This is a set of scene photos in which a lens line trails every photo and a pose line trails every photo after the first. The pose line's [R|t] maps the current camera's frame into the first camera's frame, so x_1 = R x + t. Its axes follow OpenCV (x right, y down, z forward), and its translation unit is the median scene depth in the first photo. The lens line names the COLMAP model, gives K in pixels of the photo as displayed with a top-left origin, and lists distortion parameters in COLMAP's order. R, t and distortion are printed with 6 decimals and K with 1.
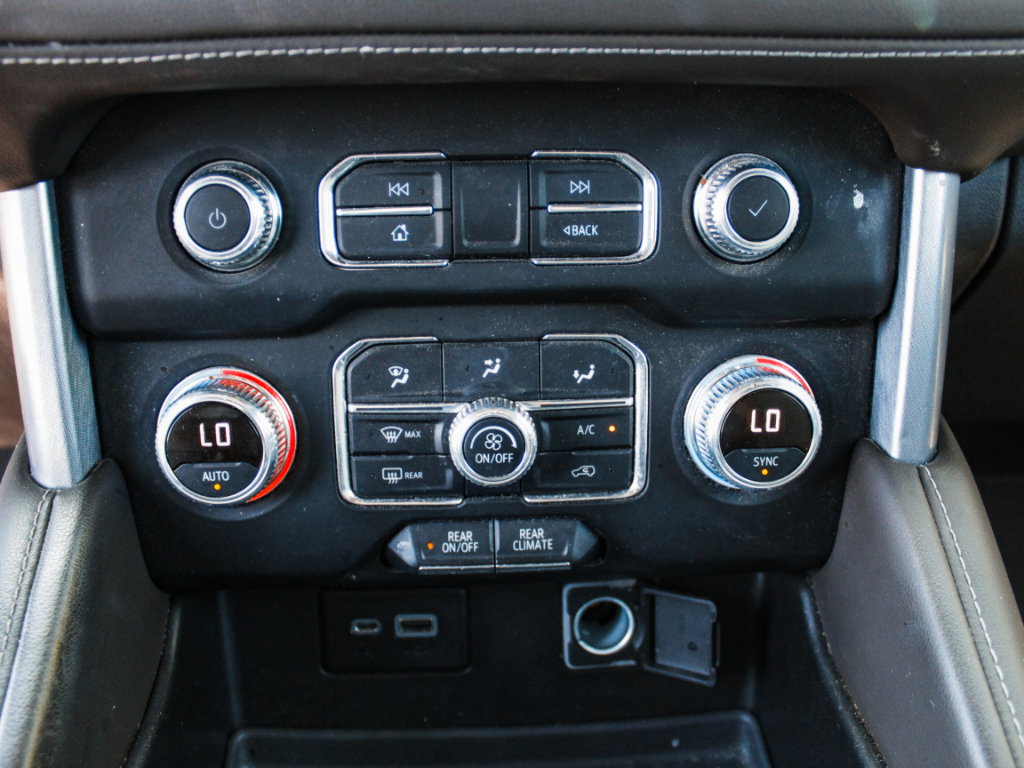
lens RADIAL K [[927.0, 0, 512.0], [0, 927.0, 384.0], [0, 0, 1]] dist [-0.177798, 0.140385]
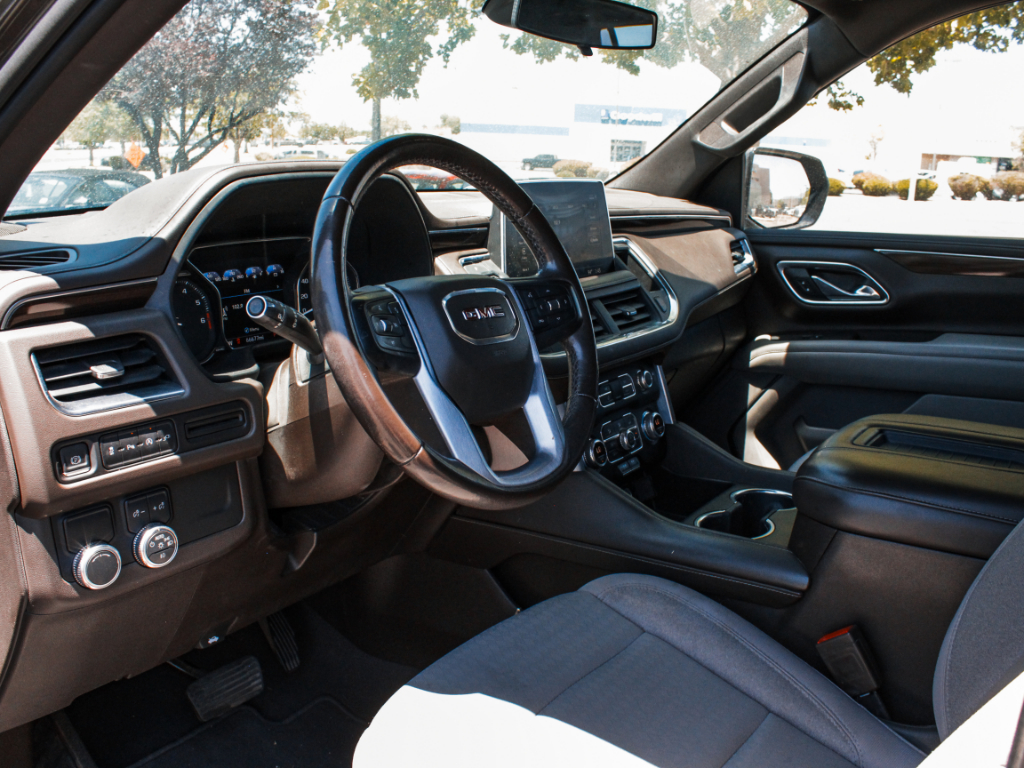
lens RADIAL K [[927.0, 0, 512.0], [0, 927.0, 384.0], [0, 0, 1]] dist [-0.177798, 0.140385]
pose [[0.637385, -0.185195, 0.747959, -3.872671], [0.388004, 0.915783, -0.103896, 0.070512], [-0.665727, 0.356433, 0.655563, -1.758810]]
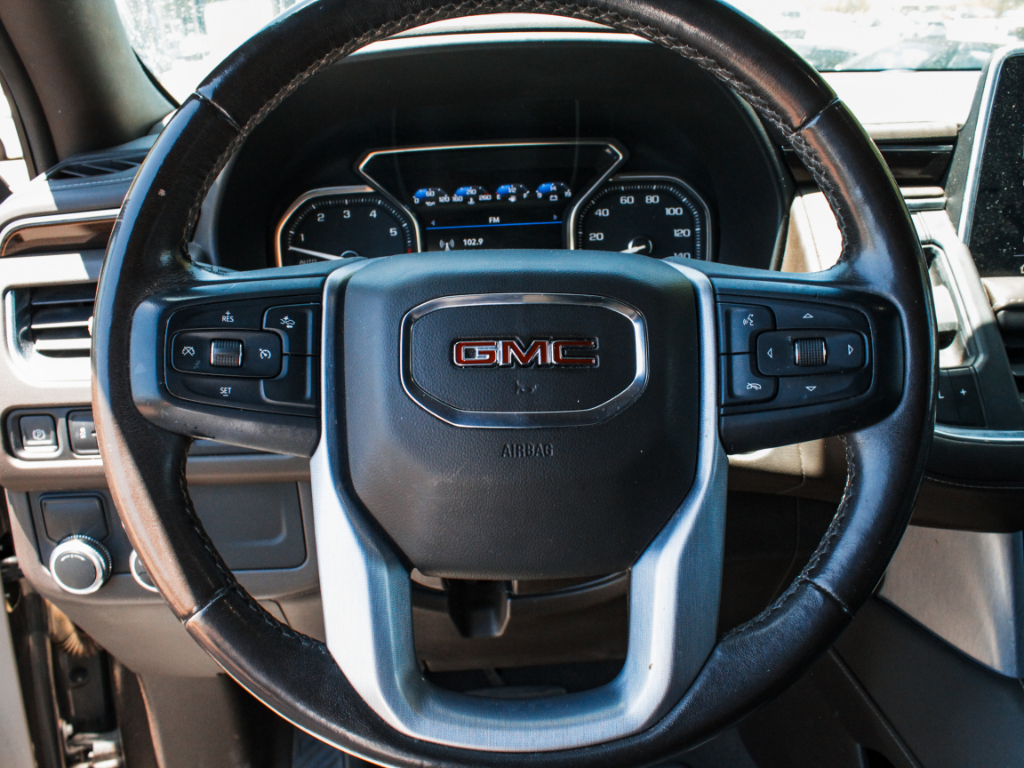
lens RADIAL K [[927.0, 0, 512.0], [0, 927.0, 384.0], [0, 0, 1]] dist [-0.177798, 0.140385]
pose [[0.998674, -0.038653, -0.034011, -1.539553], [0.032394, 0.985179, -0.168443, -0.235413], [0.040018, 0.167118, 0.985124, -1.089394]]
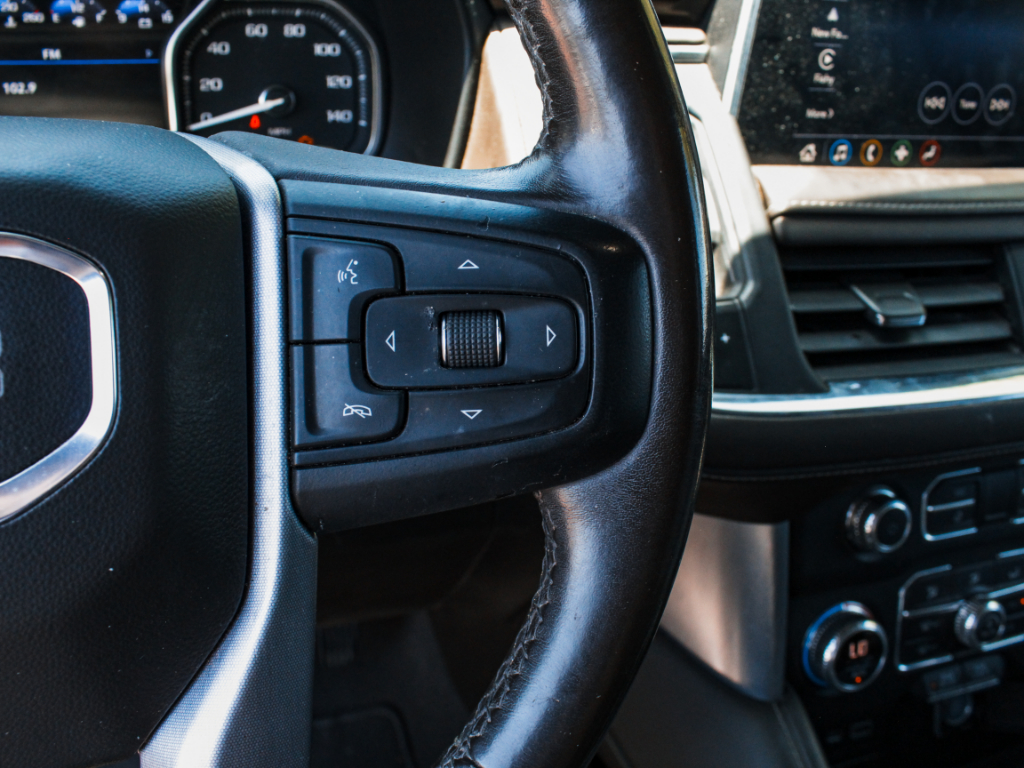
lens RADIAL K [[910.6, 0, 512.0], [0, 910.6, 384.0], [0, 0, 1]] dist [-0.169526, 0.125629]
pose [[0.969004, -0.069935, 0.236940, -1.263629], [0.068820, 0.997545, 0.012986, -0.478326], [-0.237267, 0.003723, 0.971437, -0.380551]]
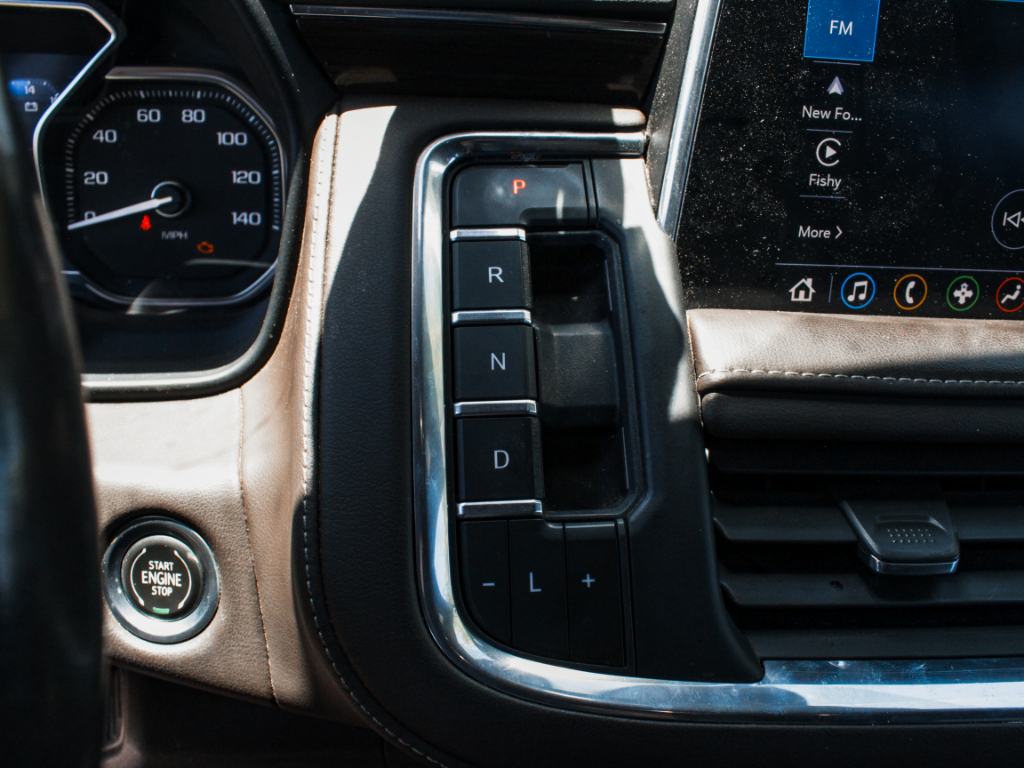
lens RADIAL K [[927.0, 0, 512.0], [0, 927.0, 384.0], [0, 0, 1]] dist [-0.177798, 0.140385]
pose [[0.999504, 0.022043, 0.022469, -0.745078], [-0.019766, 0.995091, -0.096972, -0.602554], [-0.024497, 0.096480, 0.995033, -0.048400]]
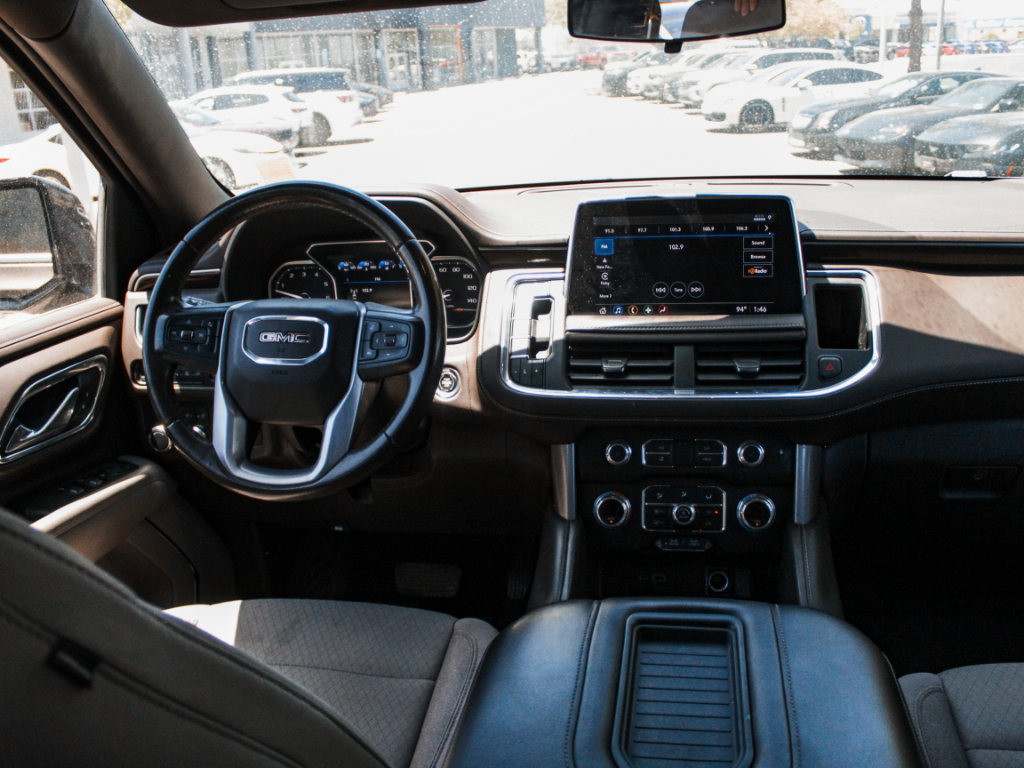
lens RADIAL K [[927.0, 0, 512.0], [0, 927.0, 384.0], [0, 0, 1]] dist [-0.177798, 0.140385]
pose [[0.969529, 0.011473, -0.244706, 0.222745], [-0.061595, 0.978229, -0.198178, 0.348291], [0.237105, 0.207212, 0.949128, -2.987956]]
